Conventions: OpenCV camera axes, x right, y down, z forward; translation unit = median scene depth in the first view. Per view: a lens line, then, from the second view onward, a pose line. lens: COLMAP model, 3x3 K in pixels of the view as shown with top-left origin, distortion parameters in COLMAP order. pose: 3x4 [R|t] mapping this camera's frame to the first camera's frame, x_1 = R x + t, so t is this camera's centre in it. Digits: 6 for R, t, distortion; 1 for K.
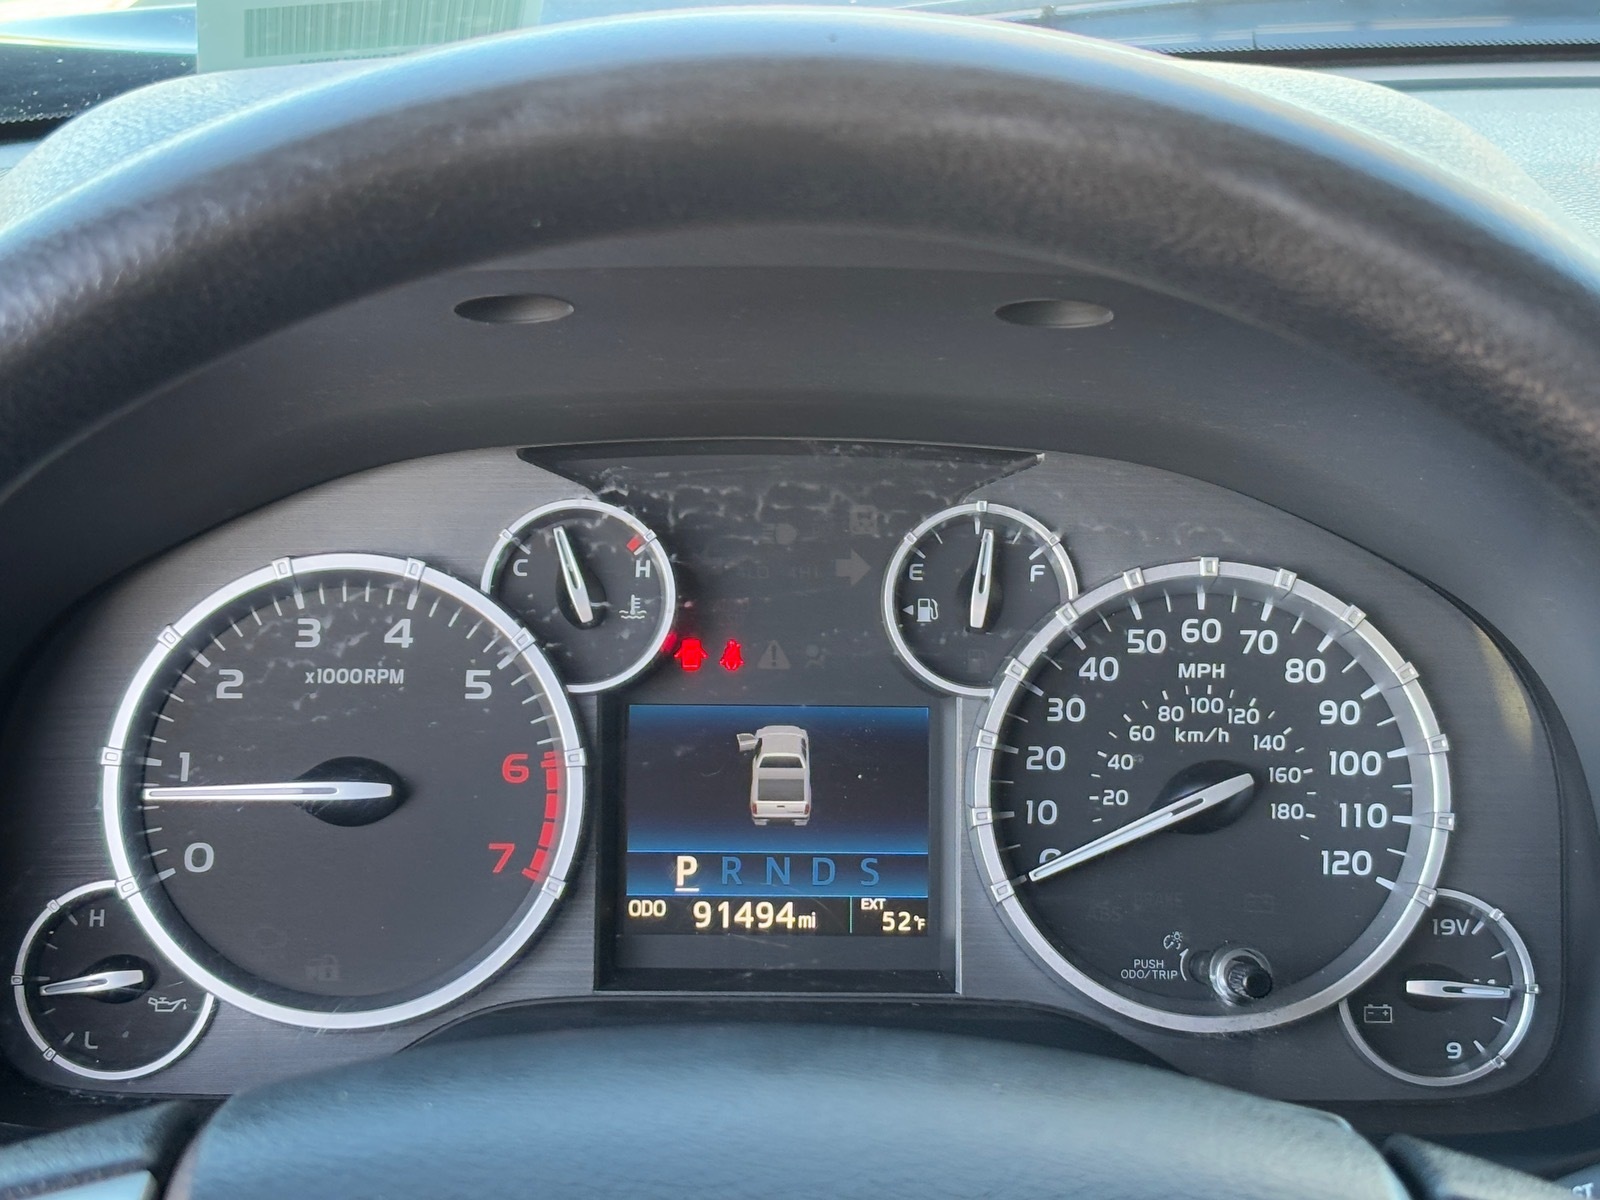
lens RADIAL K [[3158.0, 0, 788.2], [0, 3158.0, 544.6], [0, 0, 1]] dist [0.114517, 0.000000]
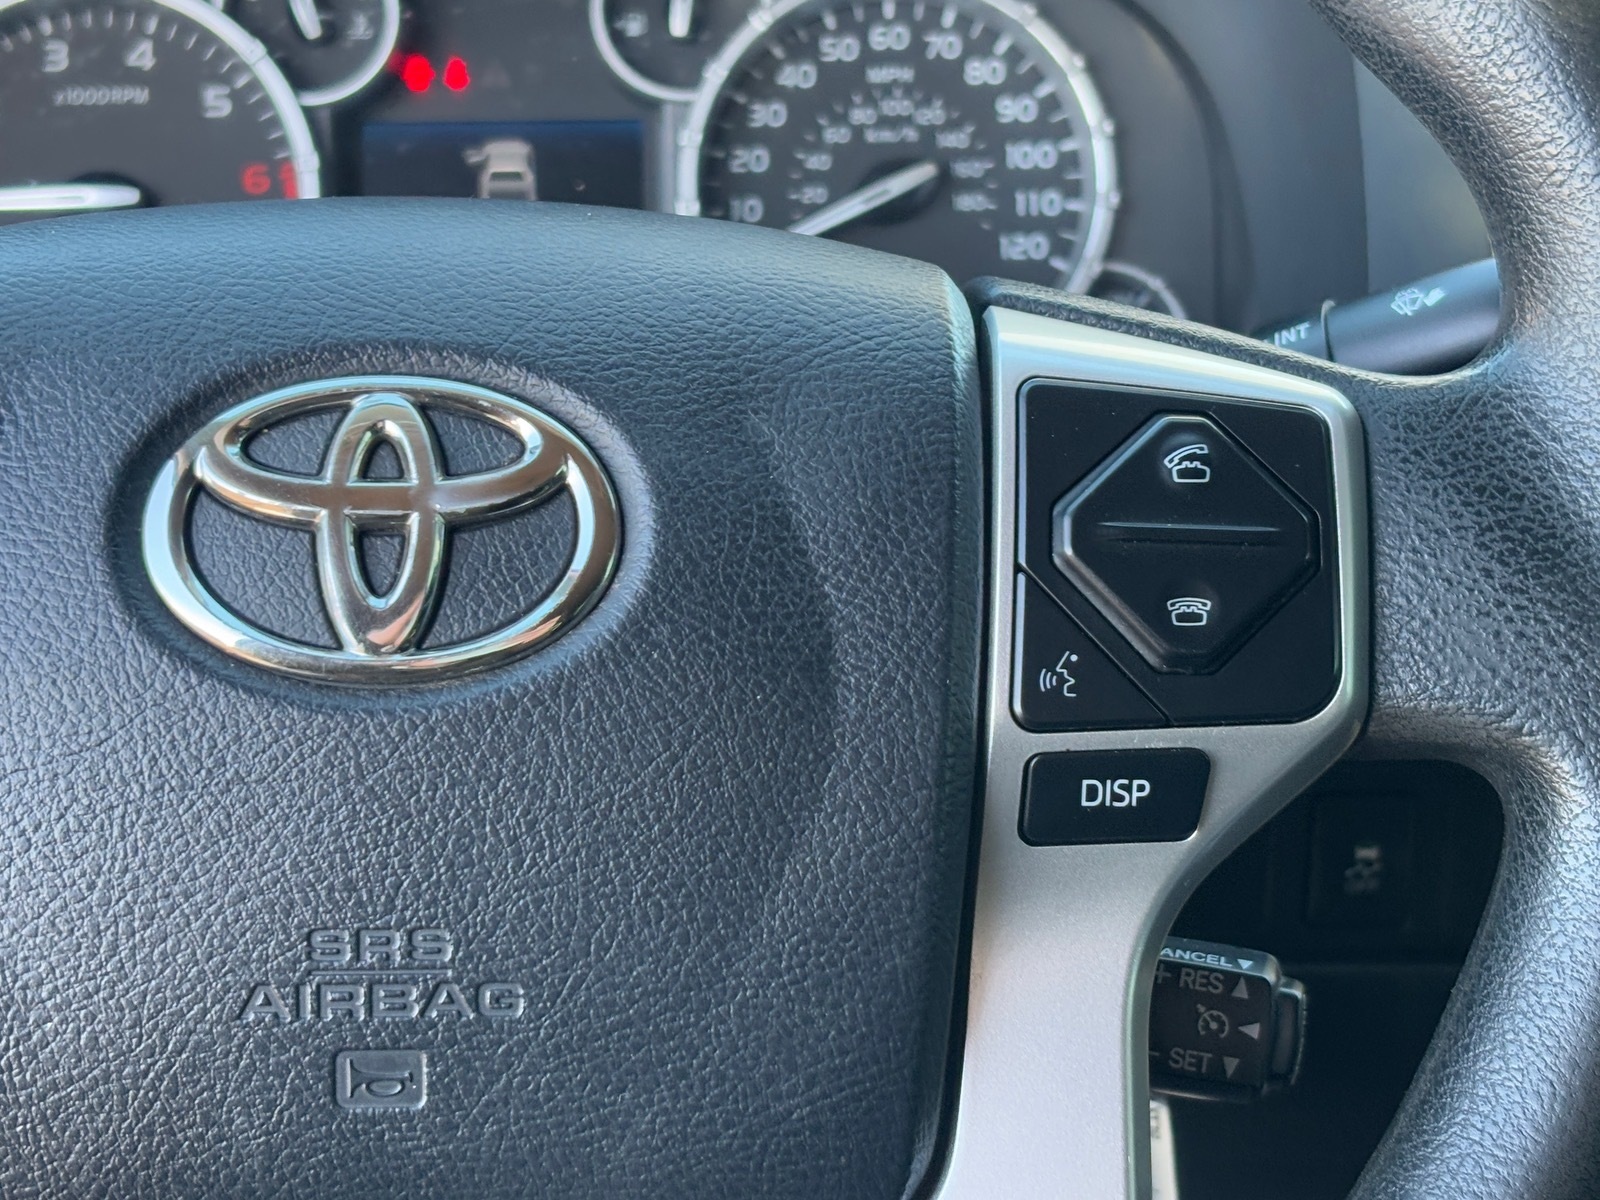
lens RADIAL K [[2844.0, 0, 800.7], [0, 2844.0, 604.7], [0, 0, 1]] dist [0.086908, 0.000000]
pose [[0.998865, -0.031988, 0.035292, 0.059866], [0.028506, 0.995061, 0.095088, 0.127456], [-0.038160, -0.093974, 0.994843, 0.010130]]
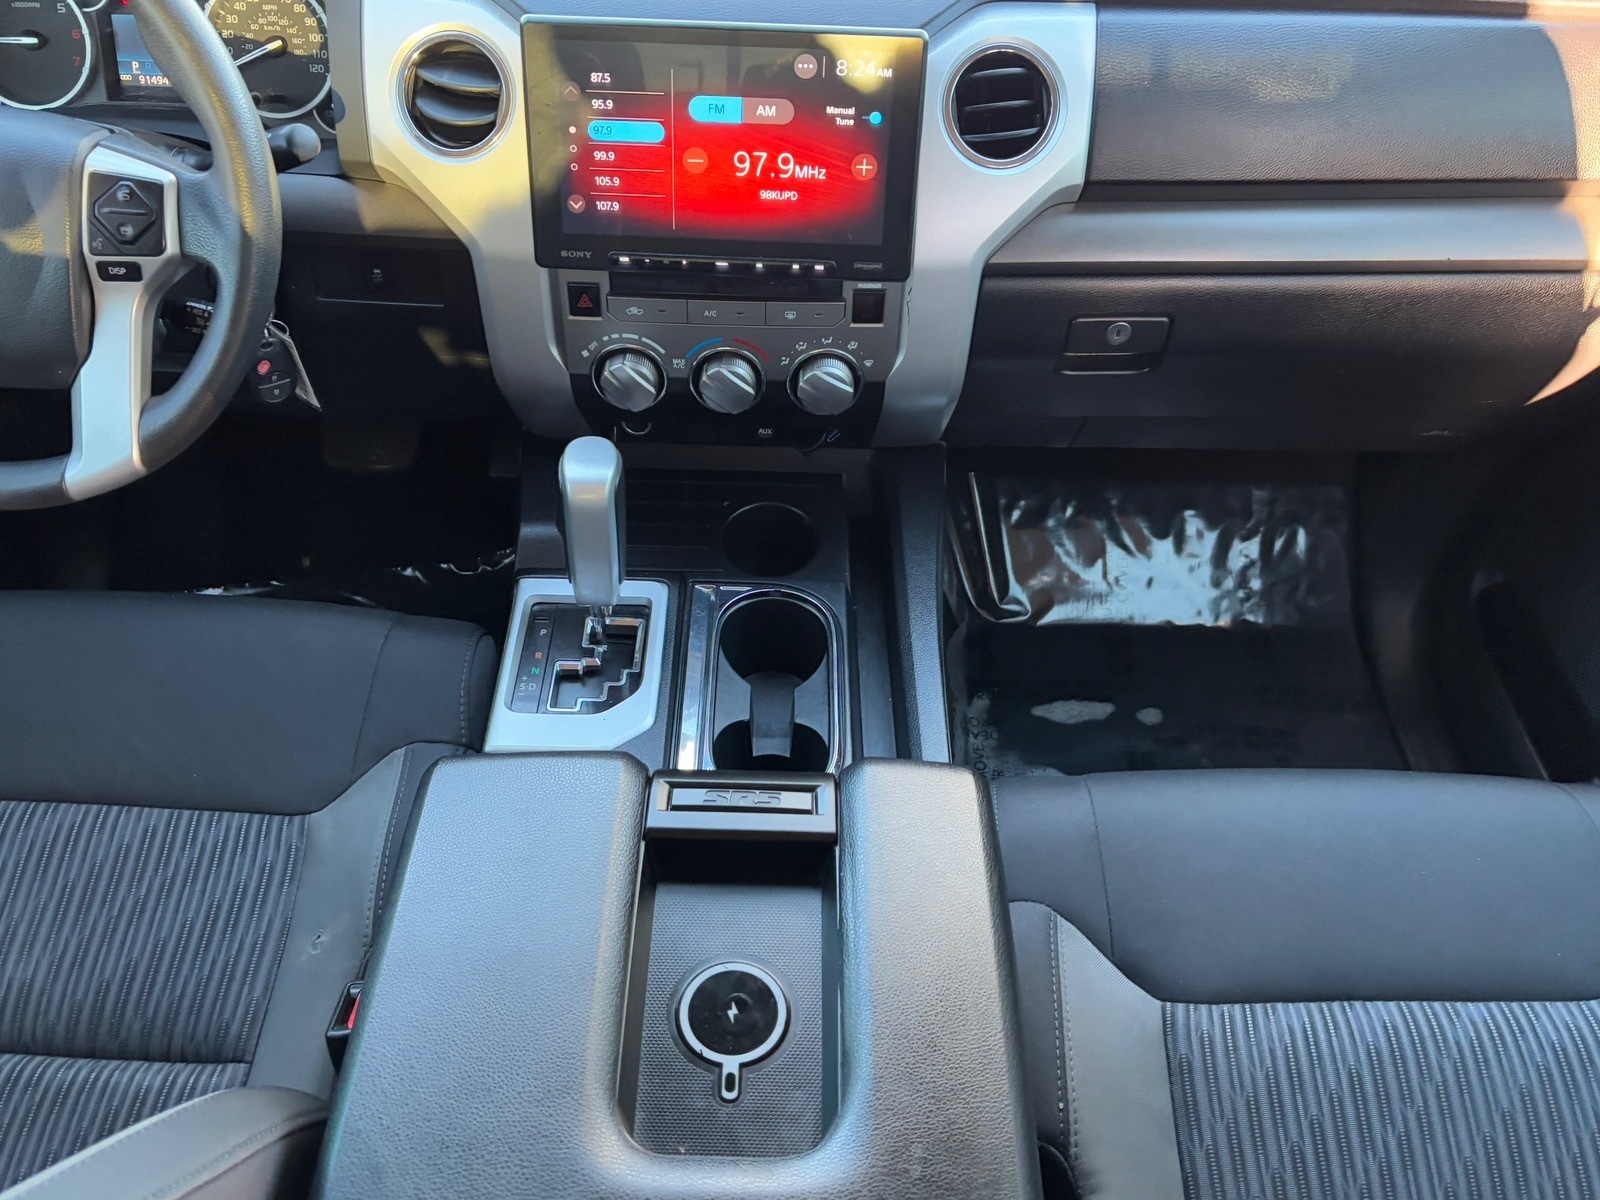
lens RADIAL K [[1333.6, 0, 787.4], [0, 1333.6, 610.9], [0, 0, 1]] dist [0.034574, -0.040857]
pose [[0.999594, 0.026727, -0.009921, 0.732040], [-0.018994, 0.883876, 0.467336, -0.074461], [0.021260, -0.466957, 0.884024, -0.596266]]
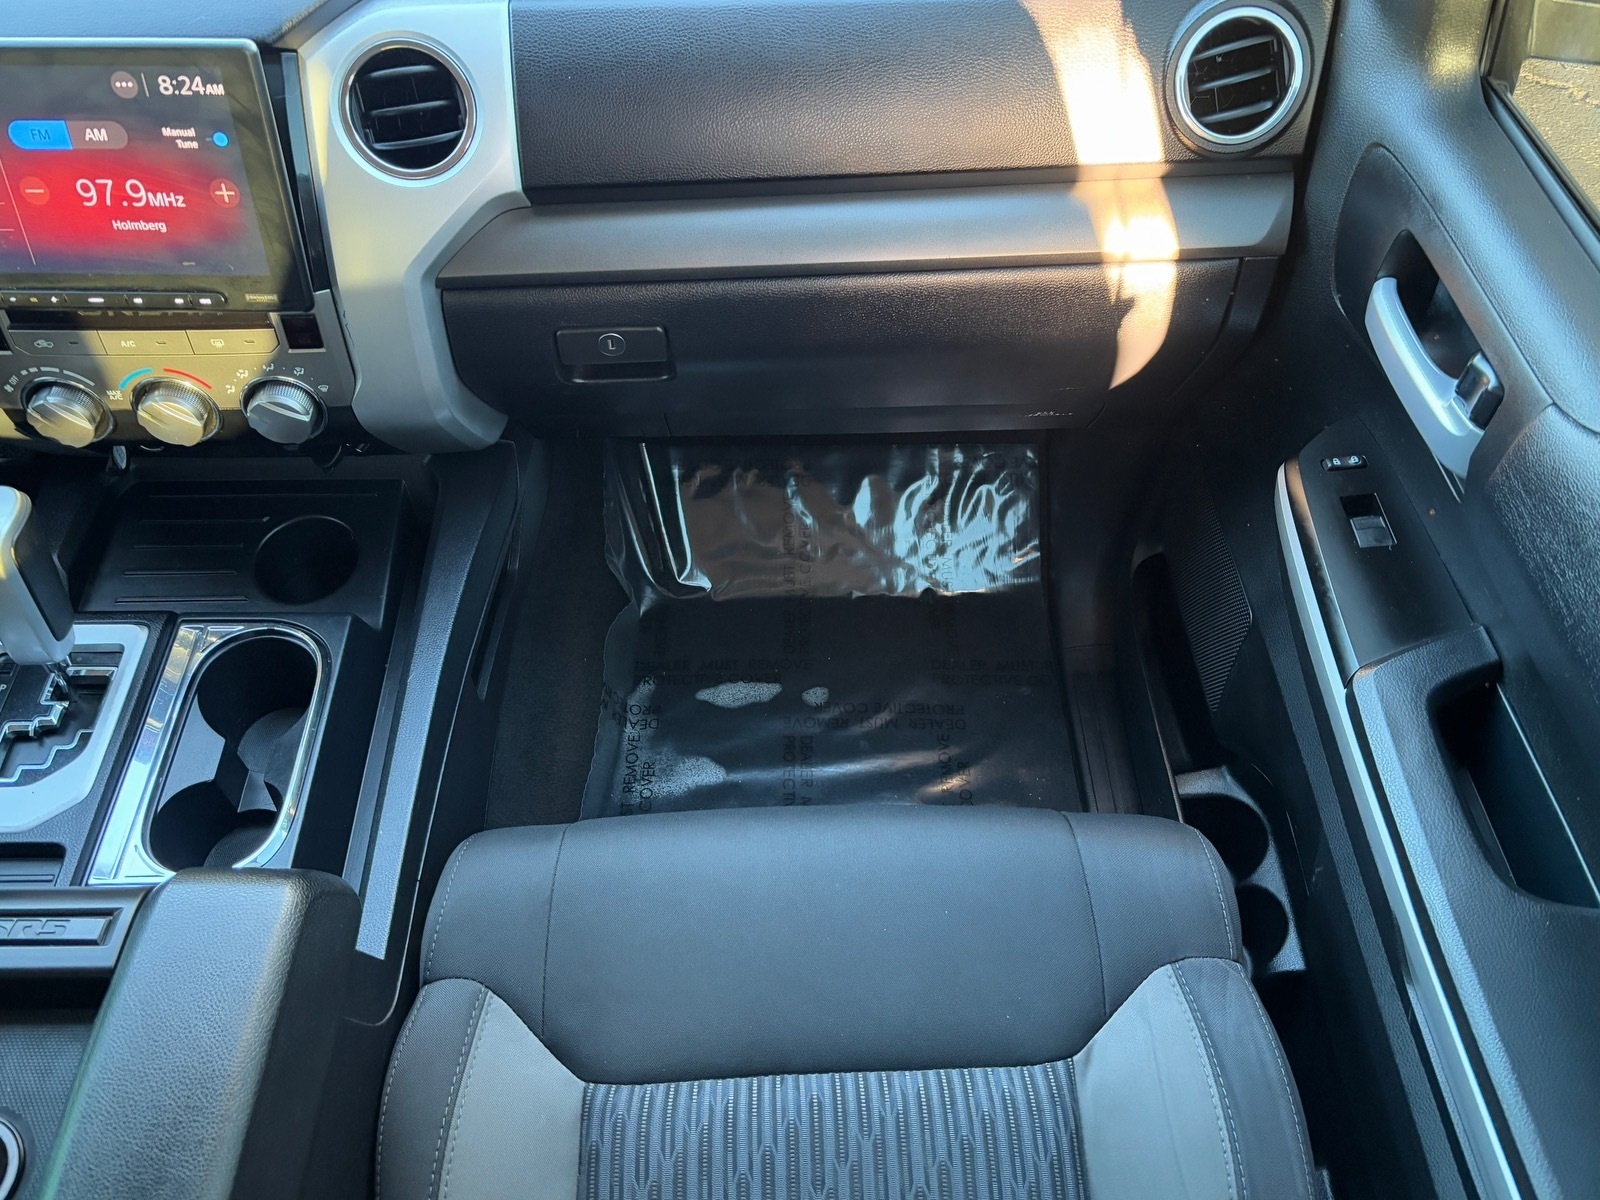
lens RADIAL K [[1333.6, 0, 804.0], [0, 1333.6, 603.2], [0, 0, 1]] dist [0.034574, -0.040857]
pose [[0.999988, -0.004530, -0.001642, 1.268905], [0.004690, 0.837274, 0.546763, -0.182504], [-0.001102, -0.546764, 0.837286, -0.422054]]
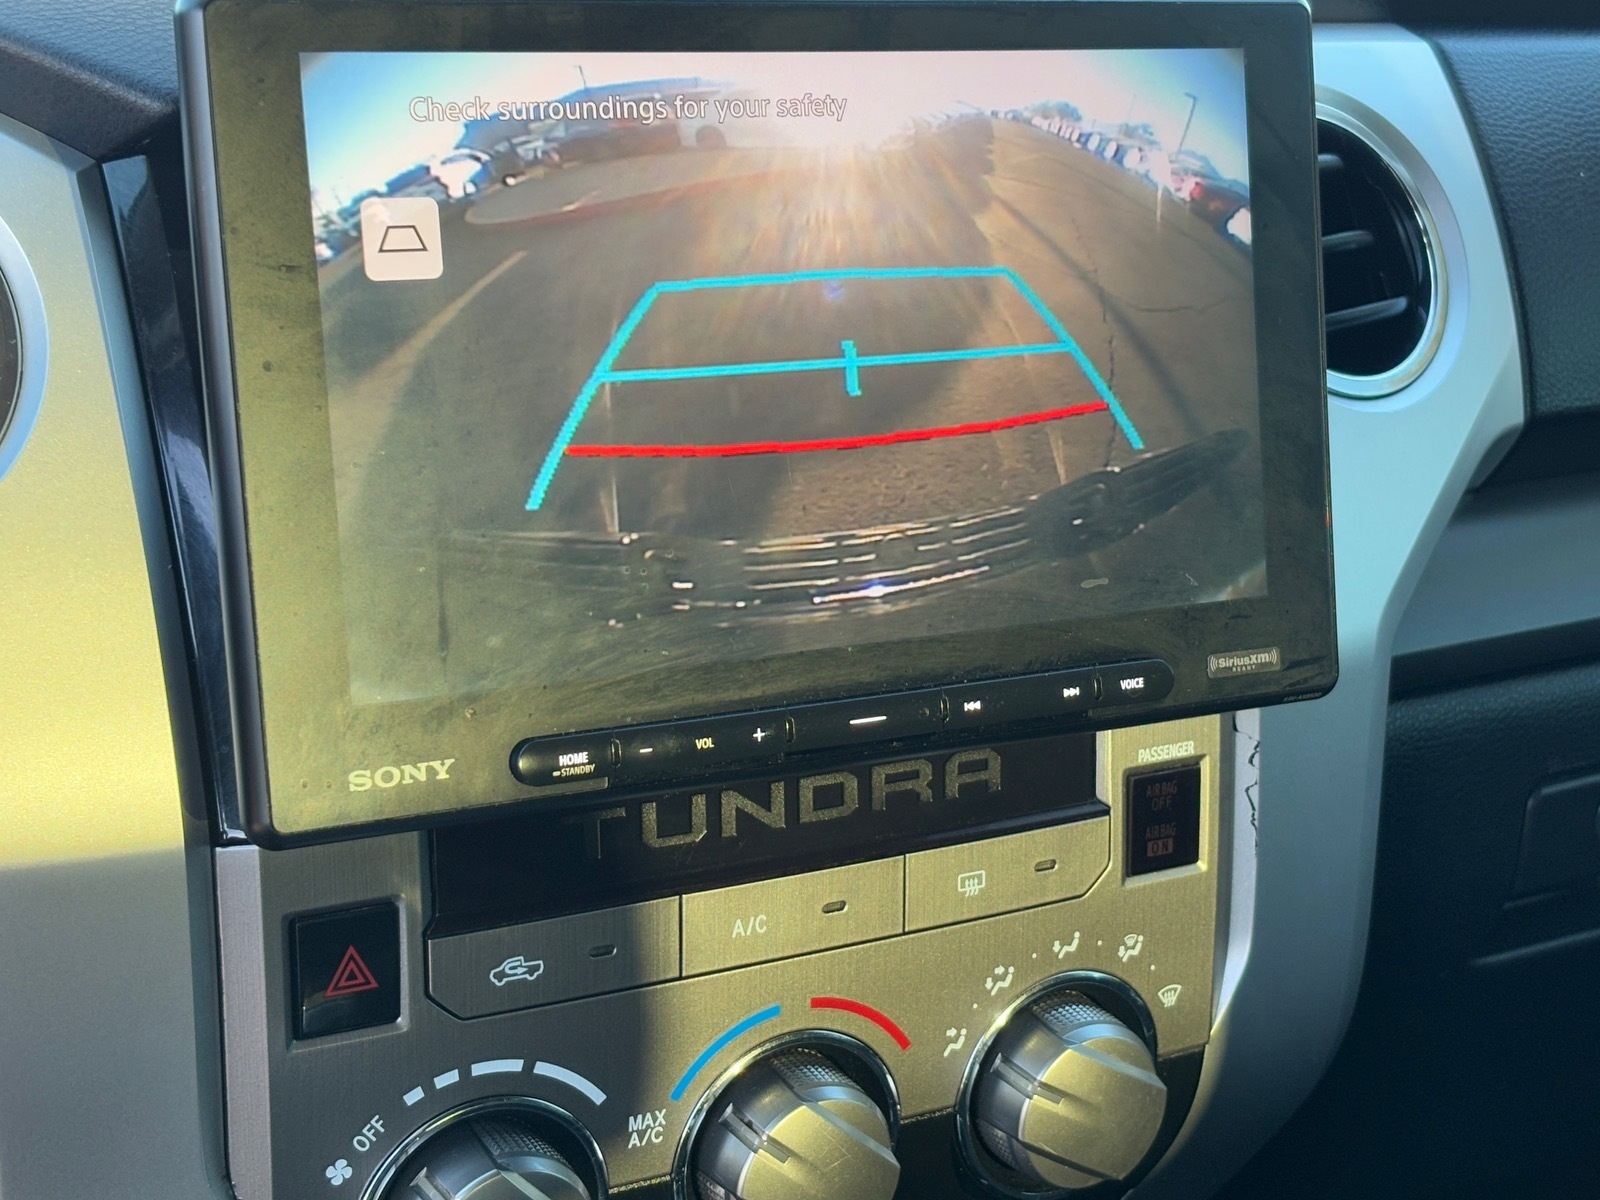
lens RADIAL K [[2769.7, 0, 830.3], [0, 2769.7, 589.4], [0, 0, 1]] dist [0.179047, 0.000000]
pose [[0.873030, -0.110448, 0.474995, 0.249742], [0.098831, 0.993875, 0.049451, 0.156044], [-0.477548, 0.003772, 0.878598, -0.006119]]
